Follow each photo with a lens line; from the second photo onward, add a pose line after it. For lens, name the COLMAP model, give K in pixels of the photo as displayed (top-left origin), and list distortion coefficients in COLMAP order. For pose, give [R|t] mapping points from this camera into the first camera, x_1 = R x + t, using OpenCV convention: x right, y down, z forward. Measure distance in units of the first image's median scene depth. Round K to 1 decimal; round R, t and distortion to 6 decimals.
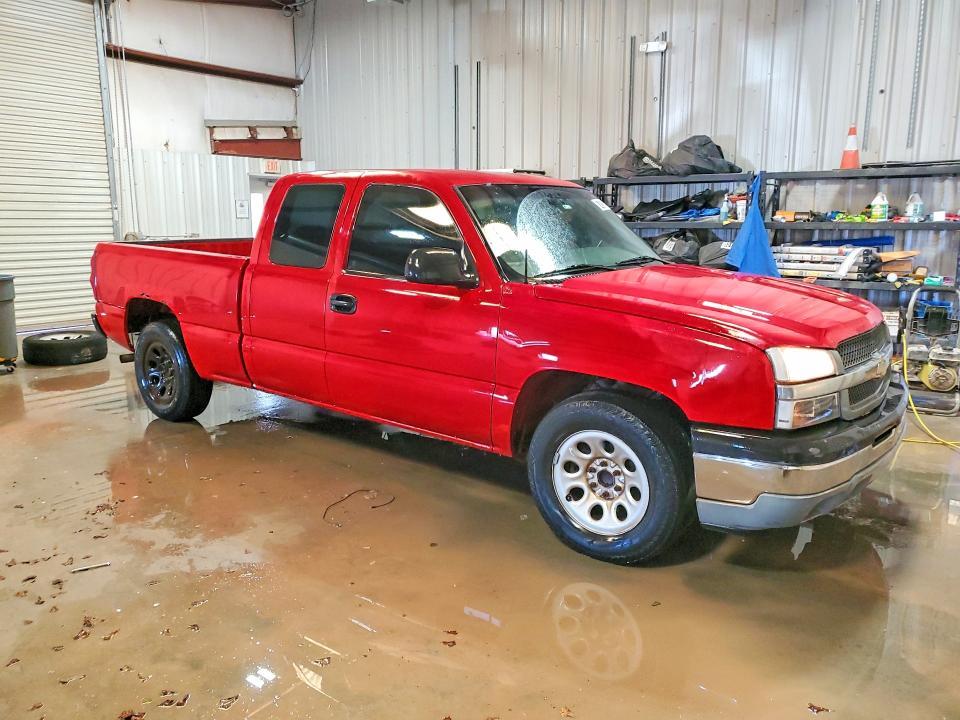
lens RADIAL K [[758.1, 0, 482.2], [0, 758.1, 360.0], [0, 0, 1]] dist [-0.027918, 0.017312]
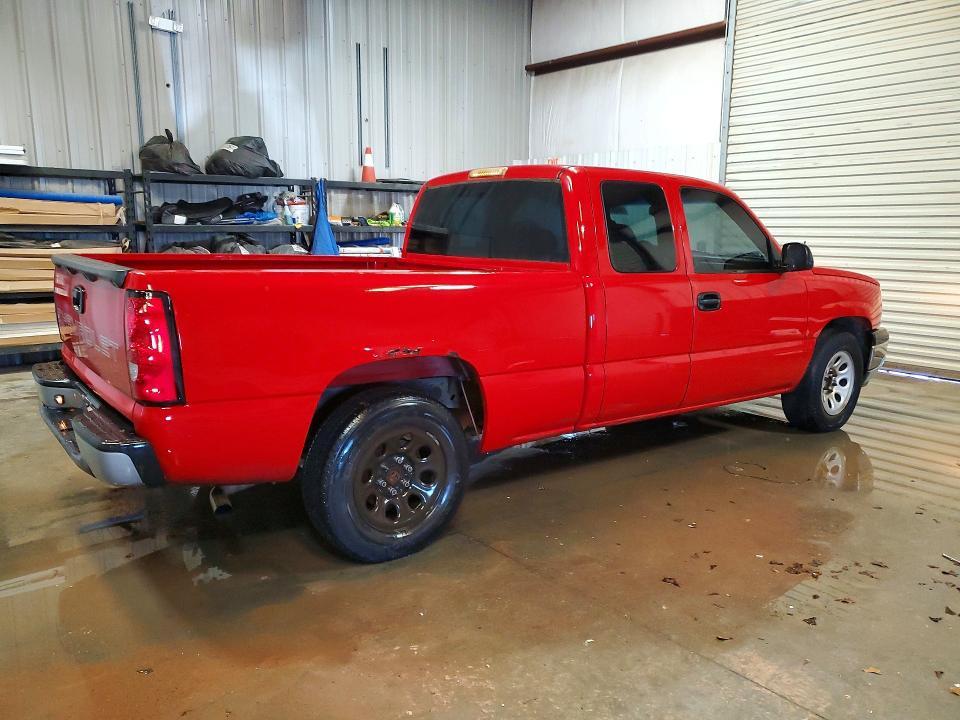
lens RADIAL K [[758.1, 0, 480.7], [0, 758.1, 366.1], [0, 0, 1]] dist [-0.027918, 0.017312]
pose [[0.235202, -0.170980, 0.956789, -0.670557], [0.170864, 0.976349, 0.132473, -0.094774], [-0.956810, 0.132323, 0.258853, 0.549422]]
